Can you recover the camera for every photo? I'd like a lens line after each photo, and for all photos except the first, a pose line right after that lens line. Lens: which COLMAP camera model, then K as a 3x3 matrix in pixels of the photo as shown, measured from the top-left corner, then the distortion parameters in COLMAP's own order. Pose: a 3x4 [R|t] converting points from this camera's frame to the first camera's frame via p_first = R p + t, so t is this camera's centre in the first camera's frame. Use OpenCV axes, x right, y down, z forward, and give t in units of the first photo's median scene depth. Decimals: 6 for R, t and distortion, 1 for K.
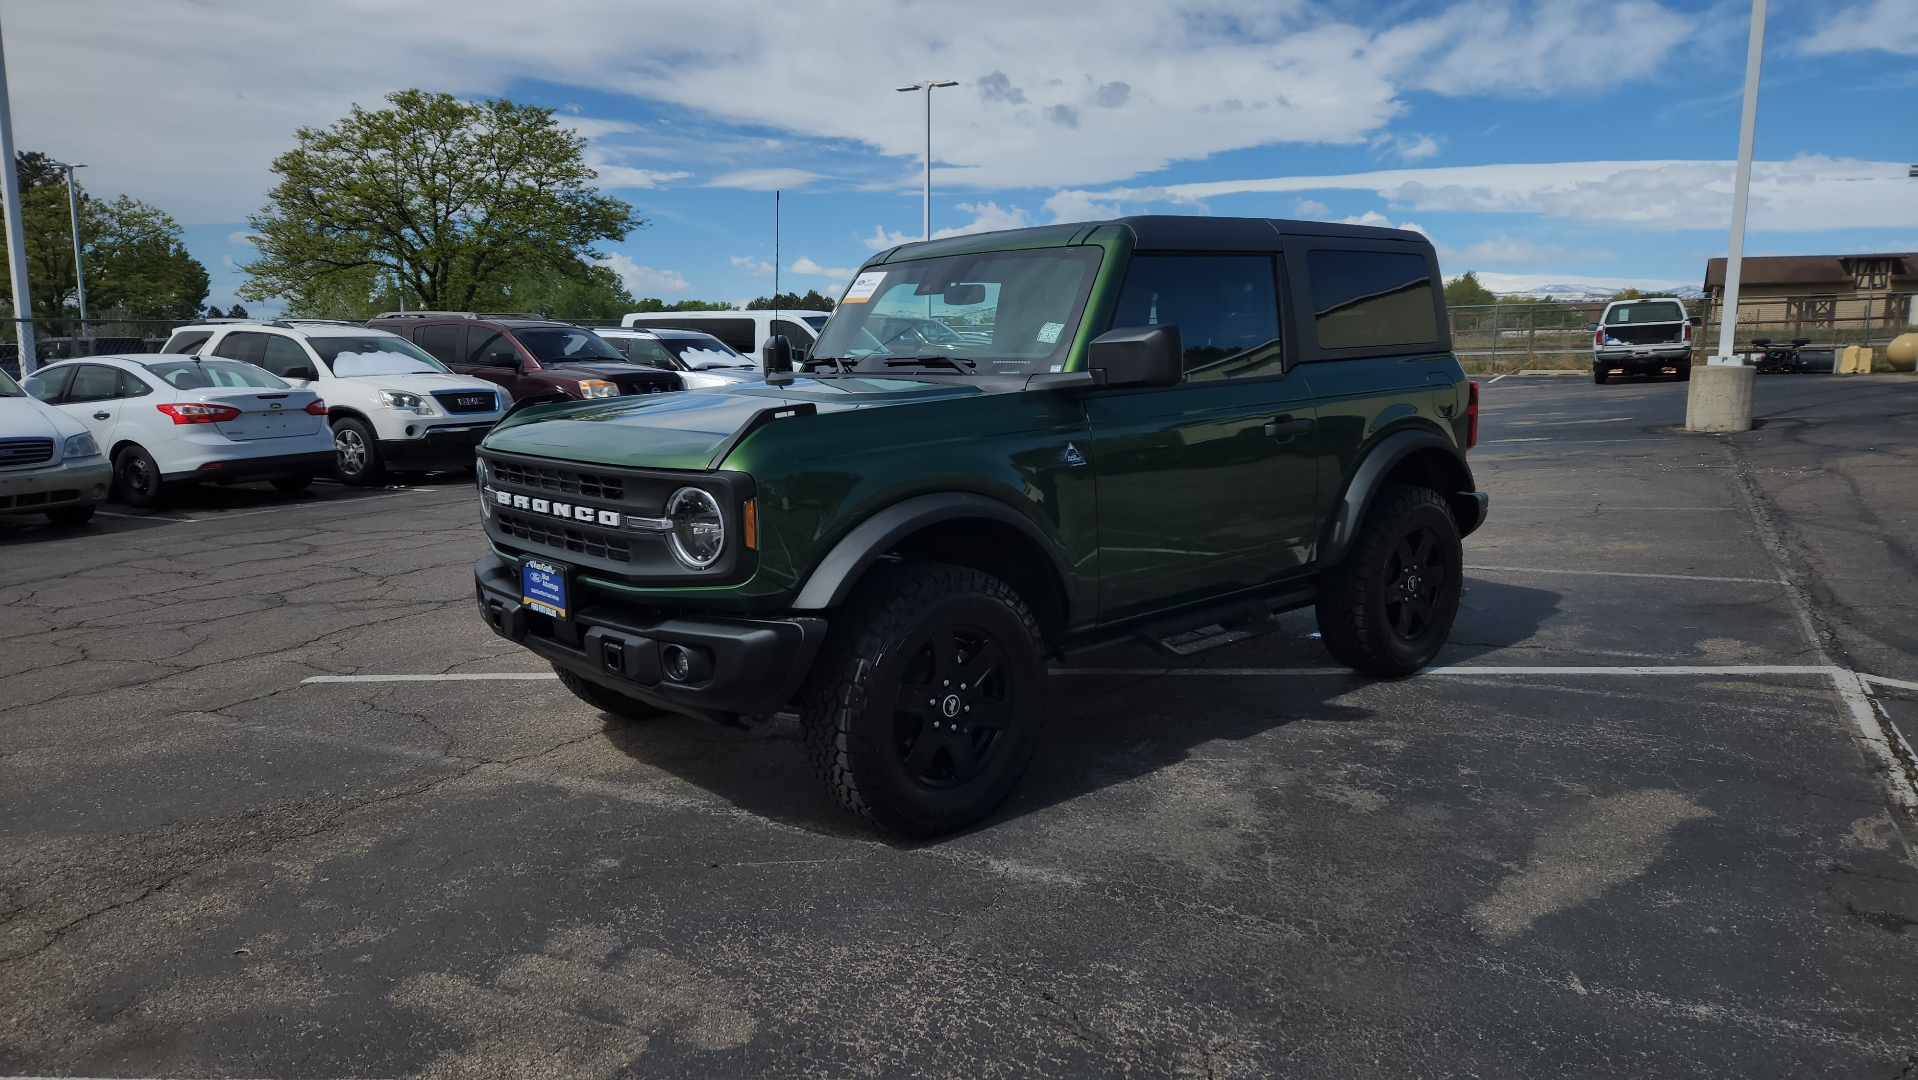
lens RADIAL K [[1275.6, 0, 925.9], [0, 1275.6, 561.1], [0, 0, 1]] dist [0.073796, -0.061842]
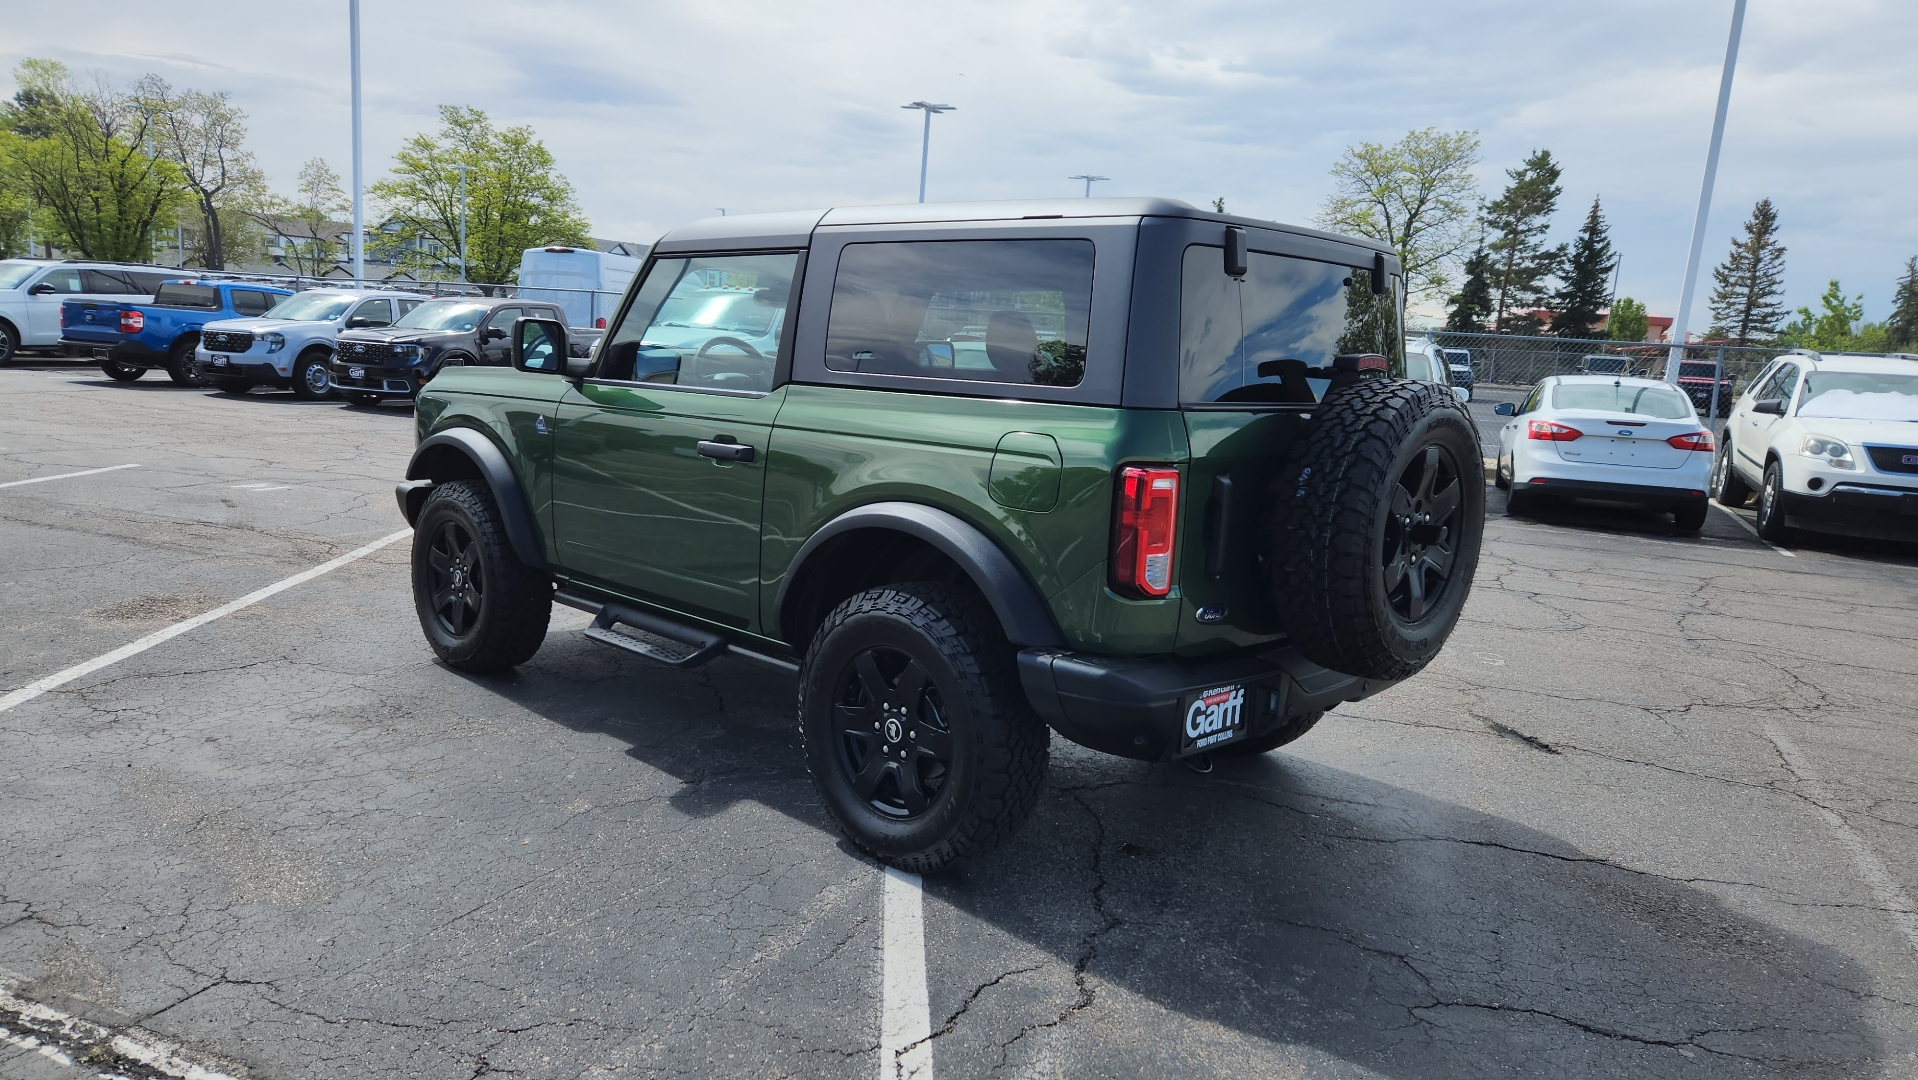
lens RADIAL K [[1282.9, 0, 928.2], [0, 1282.9, 533.5], [0, 0, 1]] dist [0.074806, -0.059788]
pose [[0.081673, 0.173667, -0.981412, 1.170741], [-0.222151, 0.963101, 0.151940, -0.215371], [0.971586, 0.205612, 0.117240, 1.056682]]
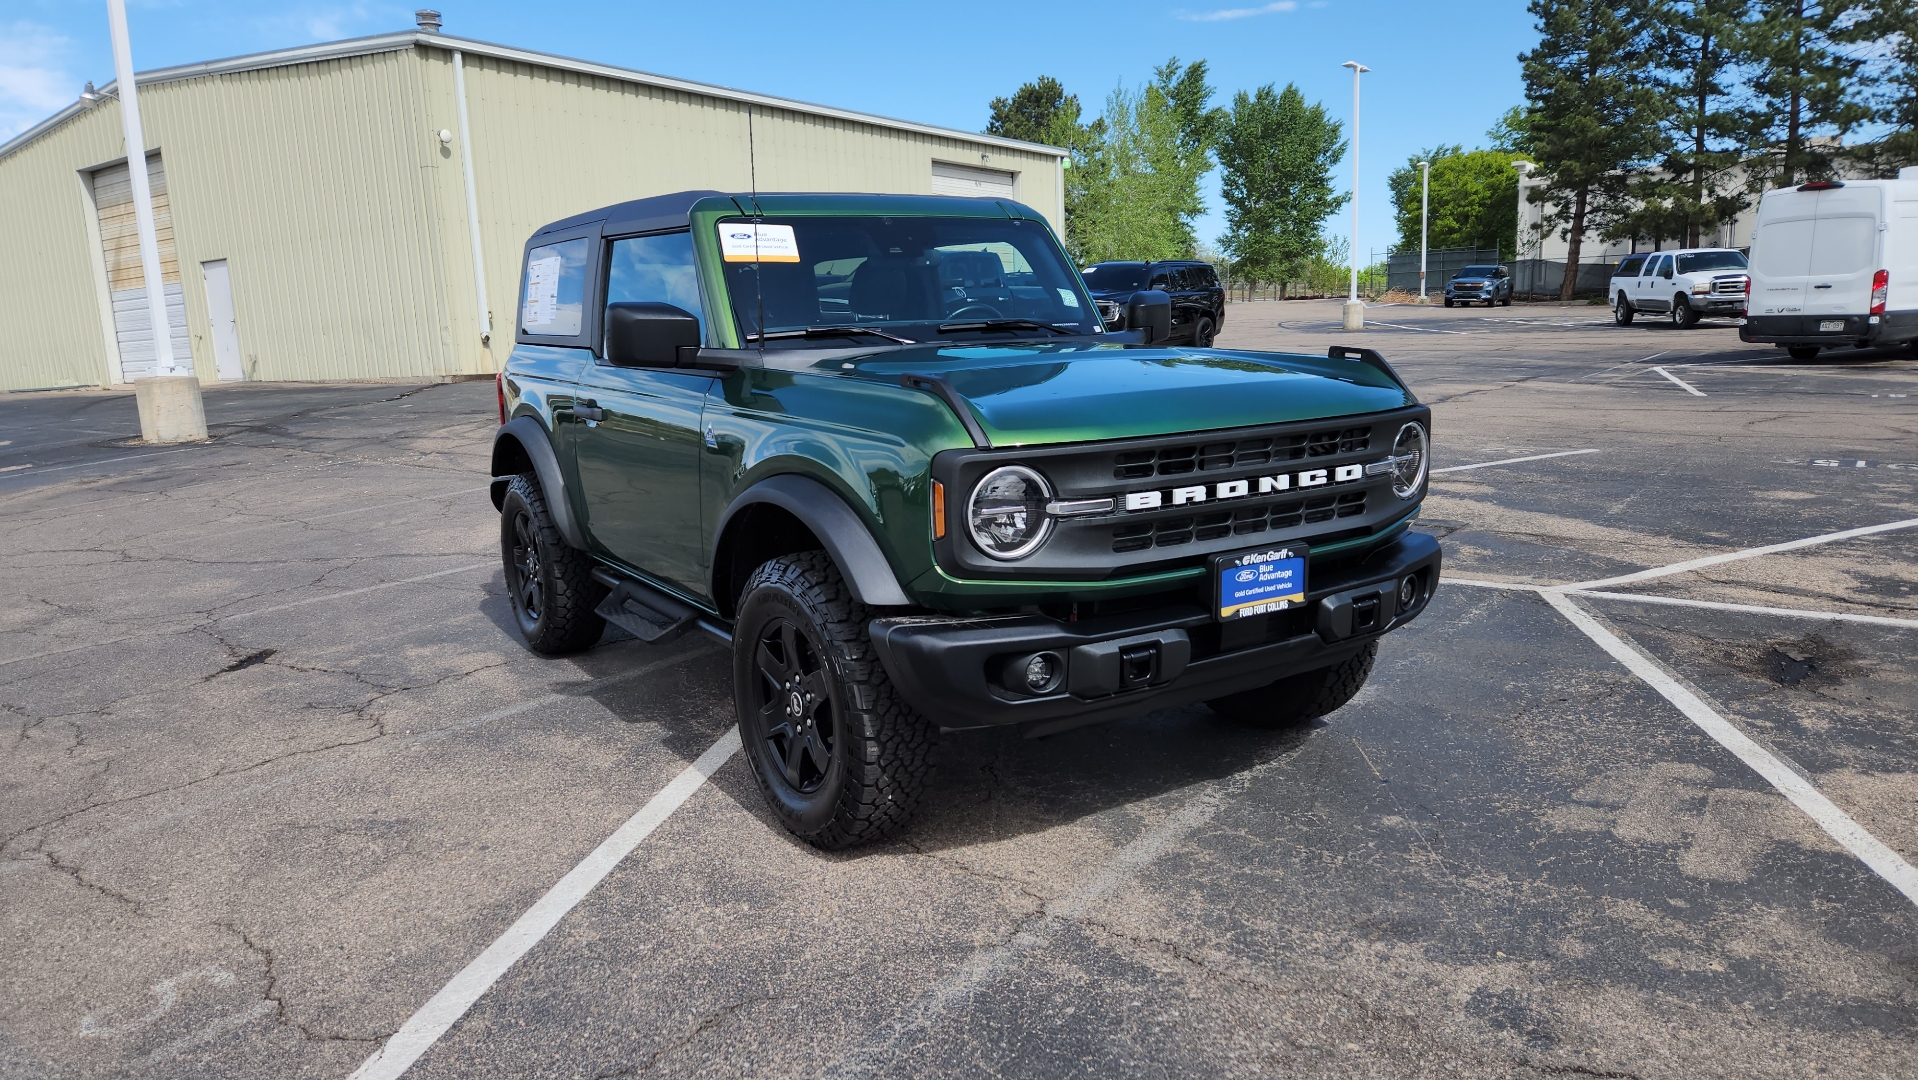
lens RADIAL K [[1274.3, 0, 920.8], [0, 1274.3, 545.1], [0, 0, 1]] dist [0.071989, -0.059298]
pose [[0.155386, -0.161620, 0.974543, -0.941001], [0.195076, 0.972119, 0.130114, -0.127749], [-0.968401, 0.169892, 0.182582, 0.871356]]
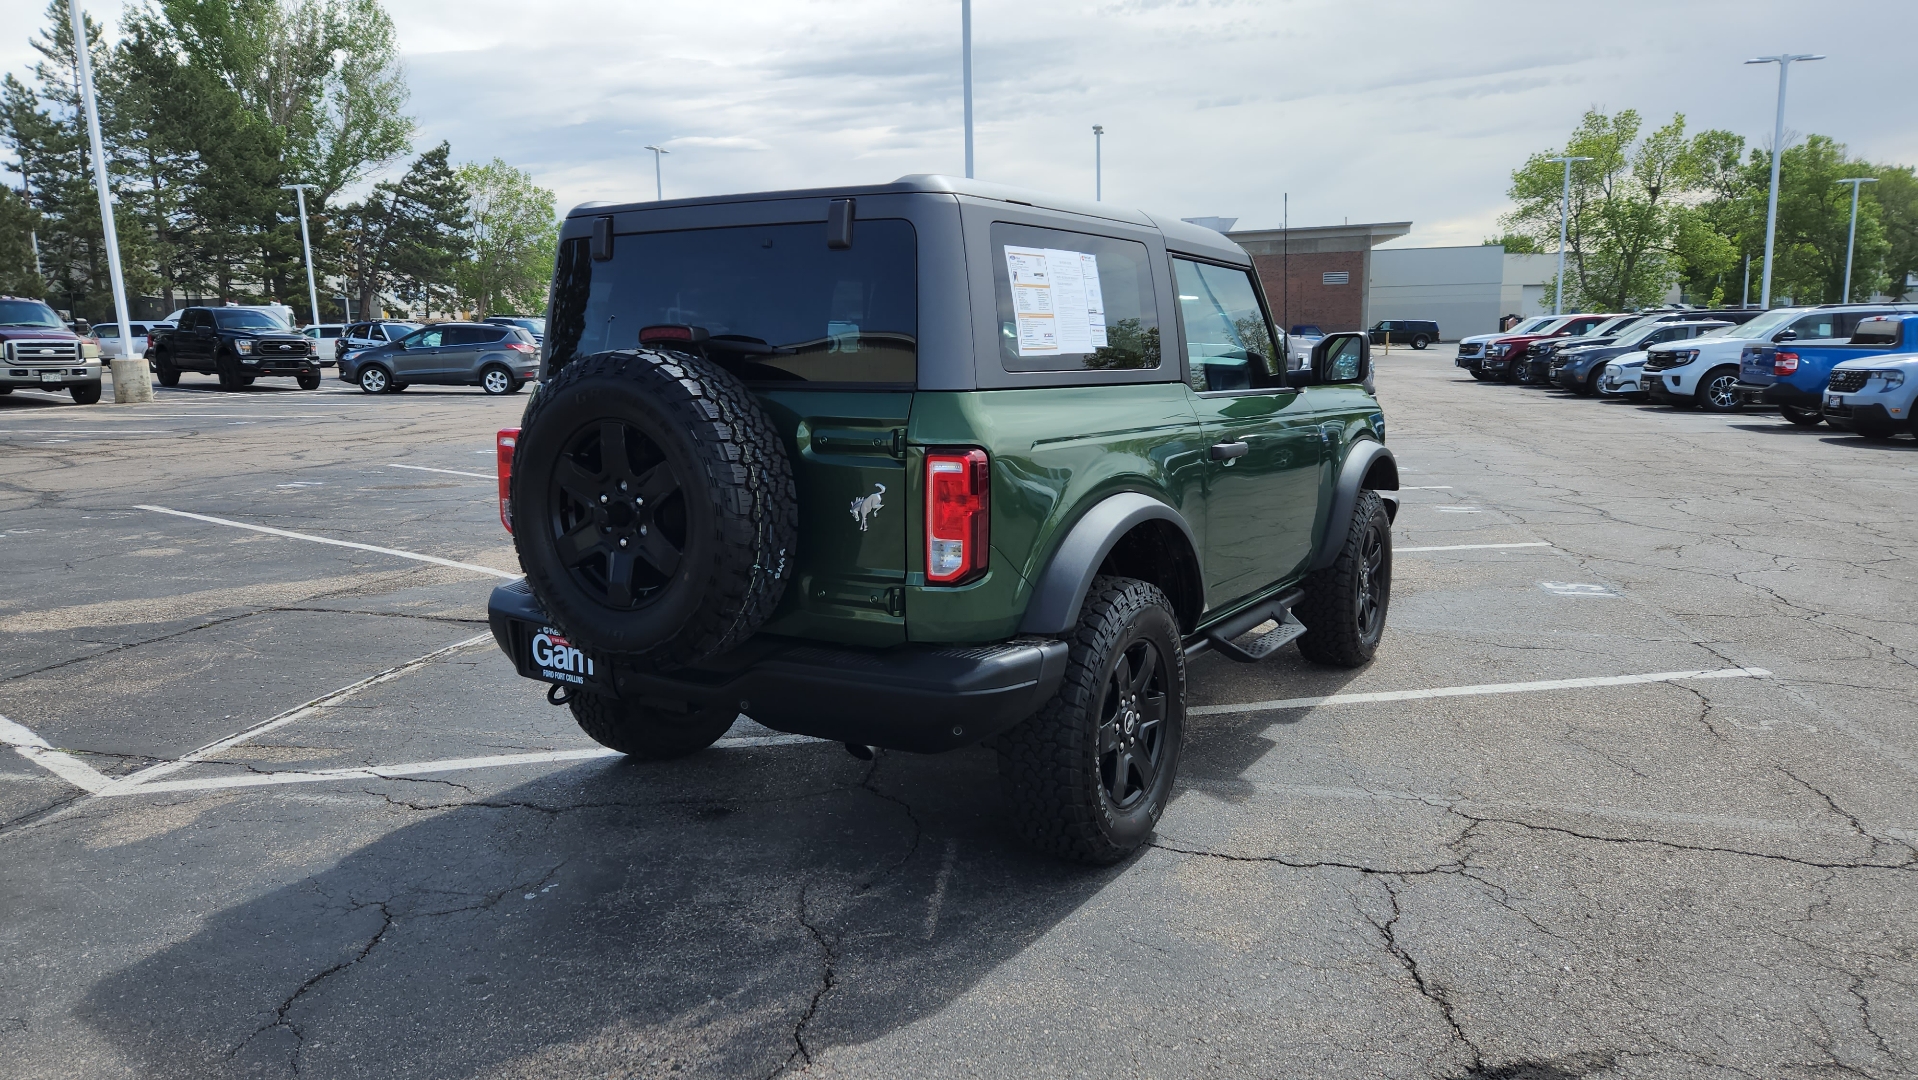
lens RADIAL K [[1287.4, 0, 914.4], [0, 1287.4, 533.7], [0, 0, 1]] dist [0.069896, -0.052030]
pose [[-0.960973, 0.065107, -0.268871, 0.499591], [-0.022139, 0.950695, 0.309338, -0.371978], [0.275754, 0.303218, -0.912151, 2.091438]]
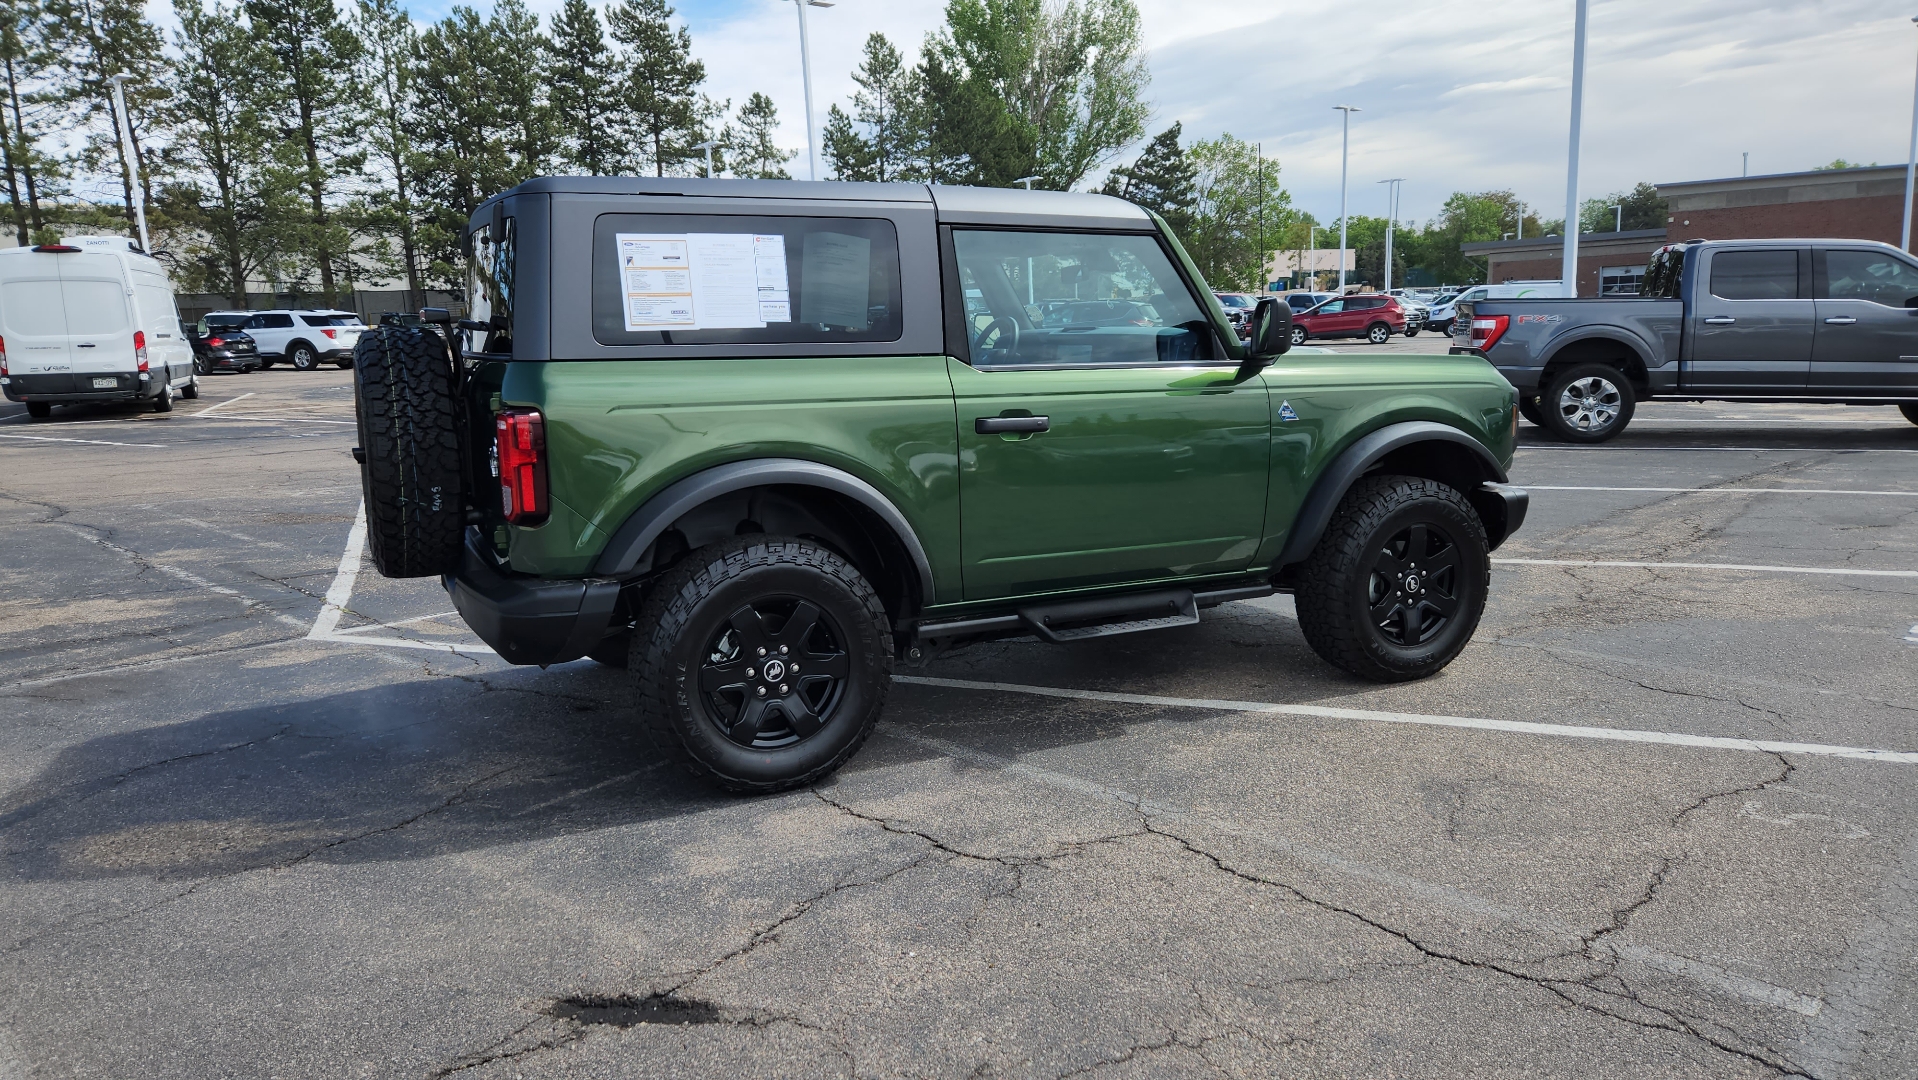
lens RADIAL K [[1286.3, 0, 907.8], [0, 1286.3, 541.2], [0, 0, 1]] dist [0.072550, -0.059143]
pose [[-0.959203, -0.006296, 0.282647, -0.149261], [0.087130, 0.944505, 0.316731, -0.363196], [-0.268955, 0.328436, -0.905424, 2.158571]]
